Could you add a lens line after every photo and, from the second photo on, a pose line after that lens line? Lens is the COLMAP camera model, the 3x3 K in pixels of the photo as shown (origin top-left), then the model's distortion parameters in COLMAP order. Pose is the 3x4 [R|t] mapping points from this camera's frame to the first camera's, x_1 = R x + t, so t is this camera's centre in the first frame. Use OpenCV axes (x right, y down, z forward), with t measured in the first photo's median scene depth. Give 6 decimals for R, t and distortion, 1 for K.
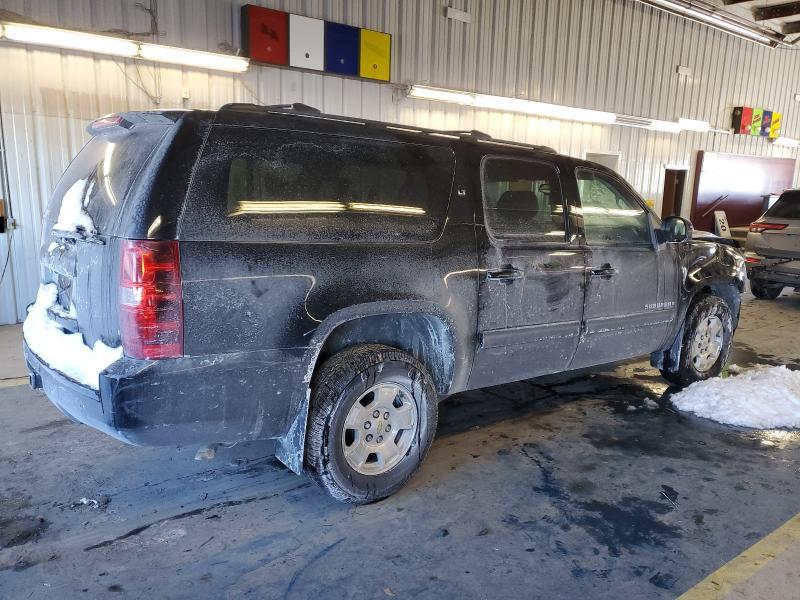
lens RADIAL K [[599.6, 0, 400.0], [0, 599.6, 300.0], [0, 0, 1]] dist [0.029008, 0.001039]
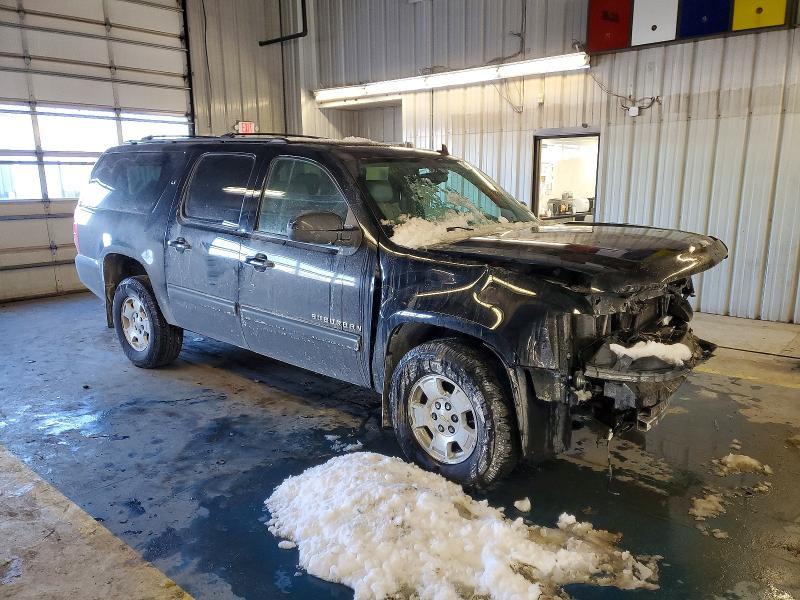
lens RADIAL K [[584.2, 0, 400.0], [0, 584.2, 300.0], [0, 0, 1]] dist [0.003922, 0.001212]
pose [[0.238690, 0.173644, -0.955445, 1.148237], [-0.164835, 0.976850, 0.136354, -0.134039], [0.957004, 0.124945, 0.261787, 0.853143]]
